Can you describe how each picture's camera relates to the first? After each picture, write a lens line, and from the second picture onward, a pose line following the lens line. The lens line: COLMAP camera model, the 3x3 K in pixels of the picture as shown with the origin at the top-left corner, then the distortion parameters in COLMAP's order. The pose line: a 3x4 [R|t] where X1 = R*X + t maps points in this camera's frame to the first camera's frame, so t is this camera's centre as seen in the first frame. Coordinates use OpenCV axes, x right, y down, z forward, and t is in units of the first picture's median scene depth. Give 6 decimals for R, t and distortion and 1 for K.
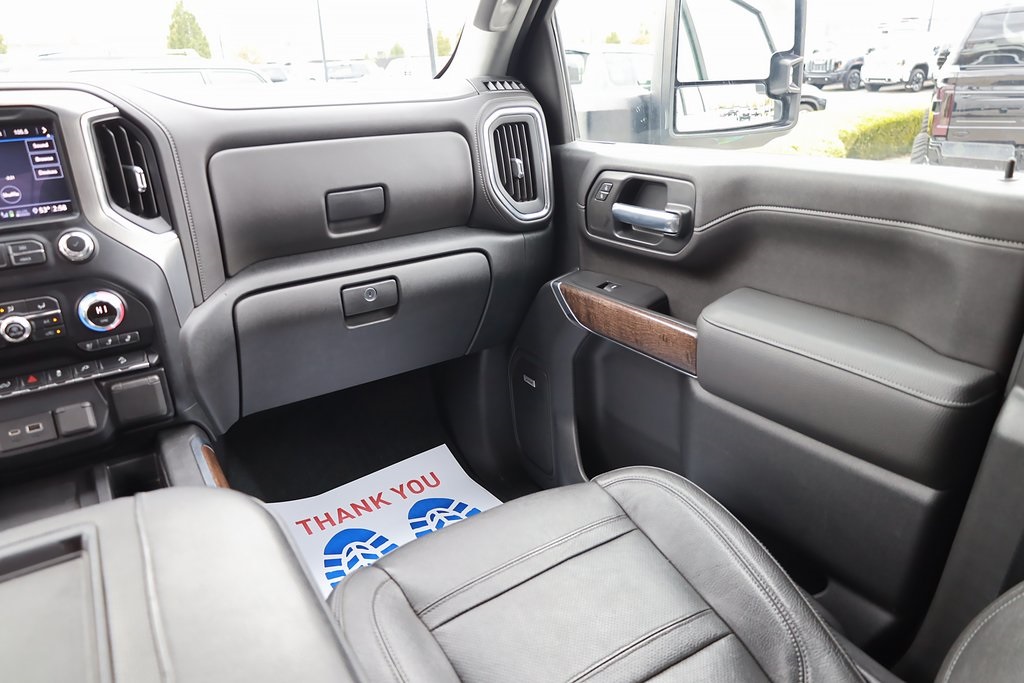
lens RADIAL K [[700.1, 0, 512.0], [0, 700.1, 341.5], [0, 0, 1]] dist [-0.010922, -0.001707]
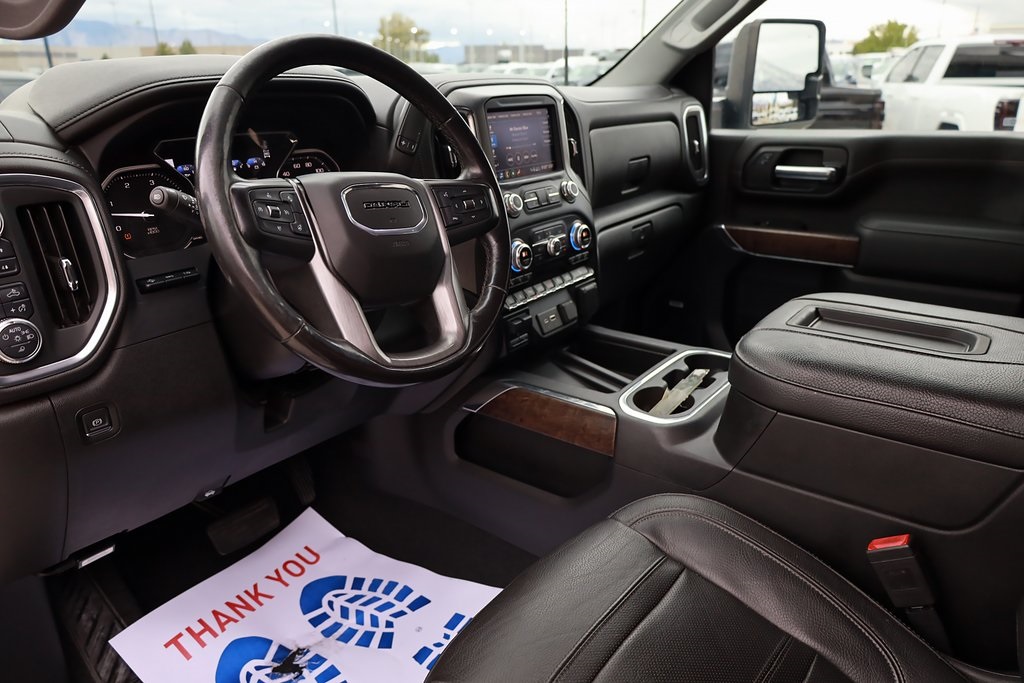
lens RADIAL K [[684.5, 0, 512.0], [0, 684.5, 341.5], [0, 0, 1]] dist [-0.005802, -0.000403]
pose [[0.940852, -0.108729, 0.320897, -0.959992], [0.117255, 0.993075, -0.007302, 0.135761], [-0.317881, 0.044497, 0.947086, -0.242768]]
